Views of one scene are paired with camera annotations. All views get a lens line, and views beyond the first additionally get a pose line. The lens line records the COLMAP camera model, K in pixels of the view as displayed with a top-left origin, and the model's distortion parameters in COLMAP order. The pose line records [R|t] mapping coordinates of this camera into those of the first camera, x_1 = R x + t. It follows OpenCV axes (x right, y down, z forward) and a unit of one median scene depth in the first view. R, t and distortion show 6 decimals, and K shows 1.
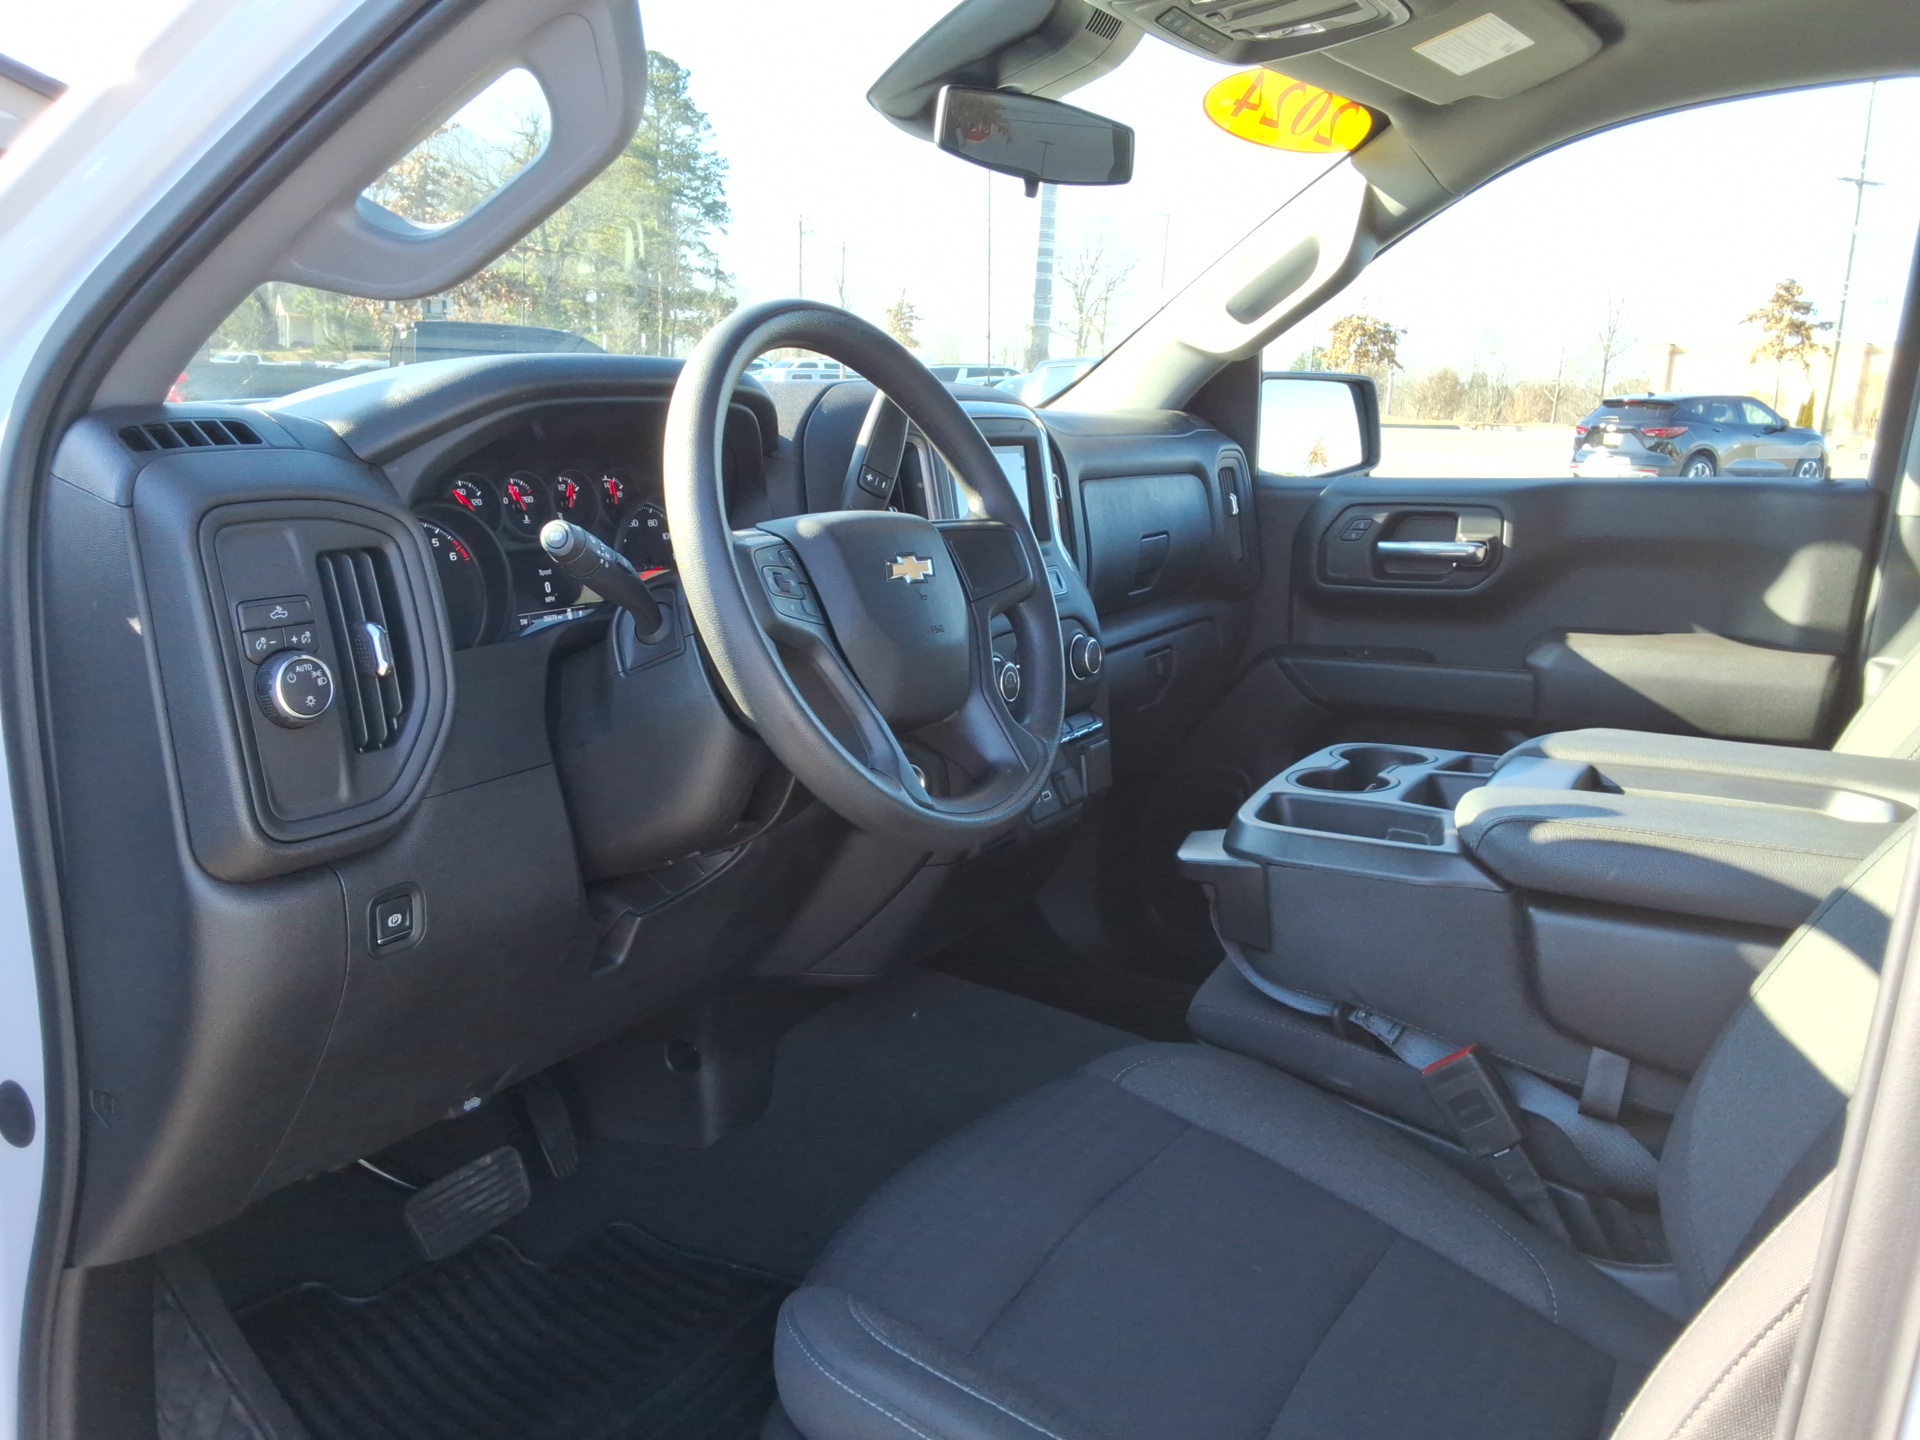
lens RADIAL K [[1556.1, 0, 956.4], [0, 1556.1, 685.5], [0, 0, 1]] dist [0.117748, -0.196785]
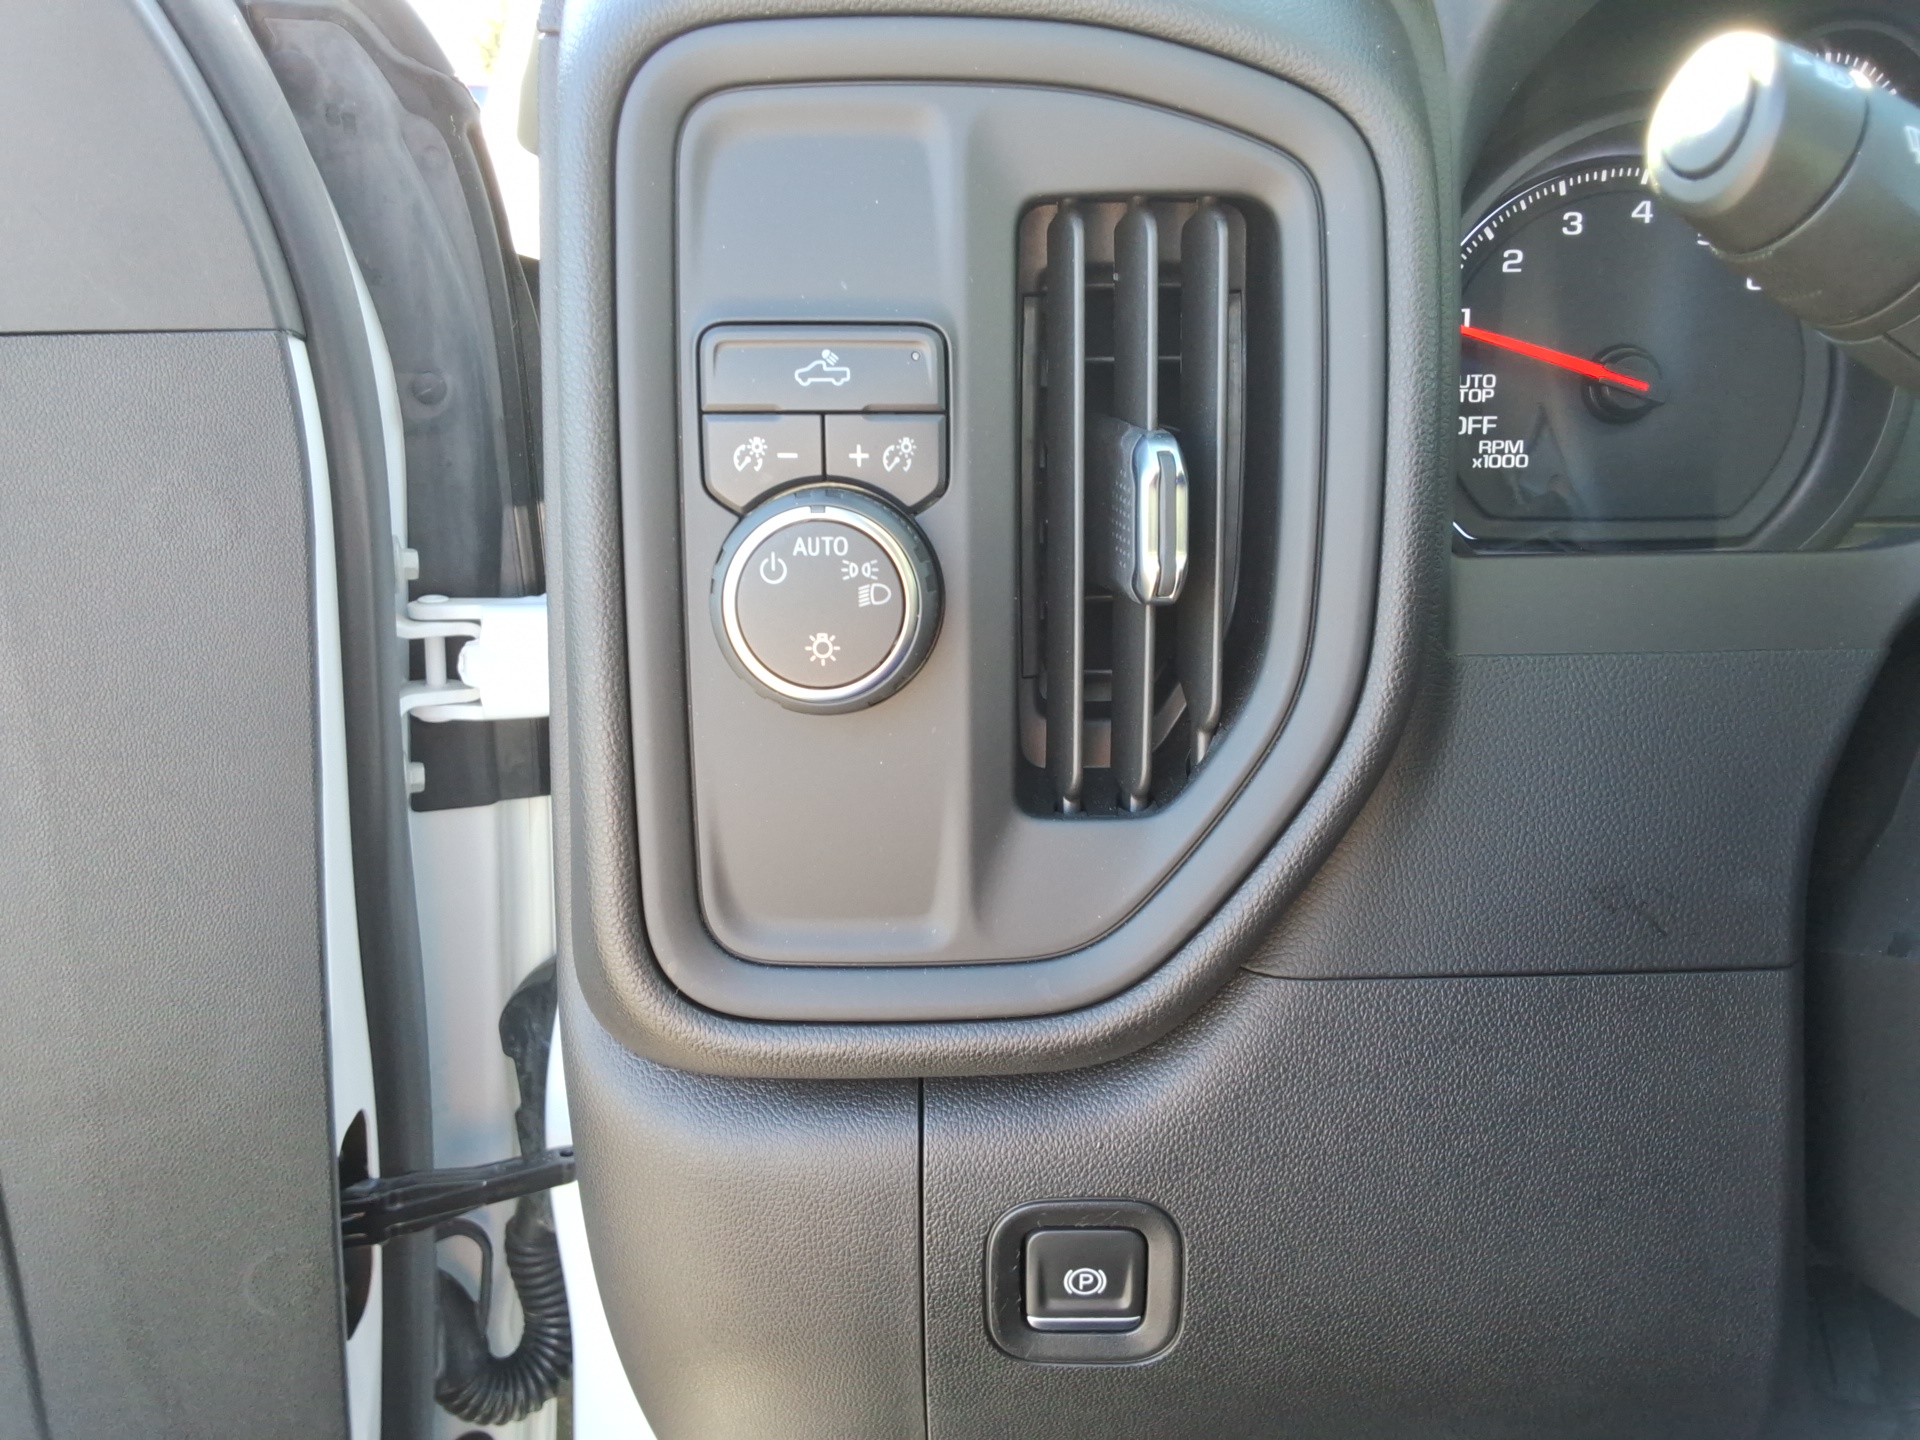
lens RADIAL K [[1556.1, 0, 956.4], [0, 1556.1, 685.5], [0, 0, 1]] dist [0.117748, -0.196785]
pose [[0.529810, 0.251560, -0.809950, -0.077260], [-0.143109, 0.967822, 0.206982, -0.032582], [0.835955, 0.006250, 0.548762, 0.508089]]
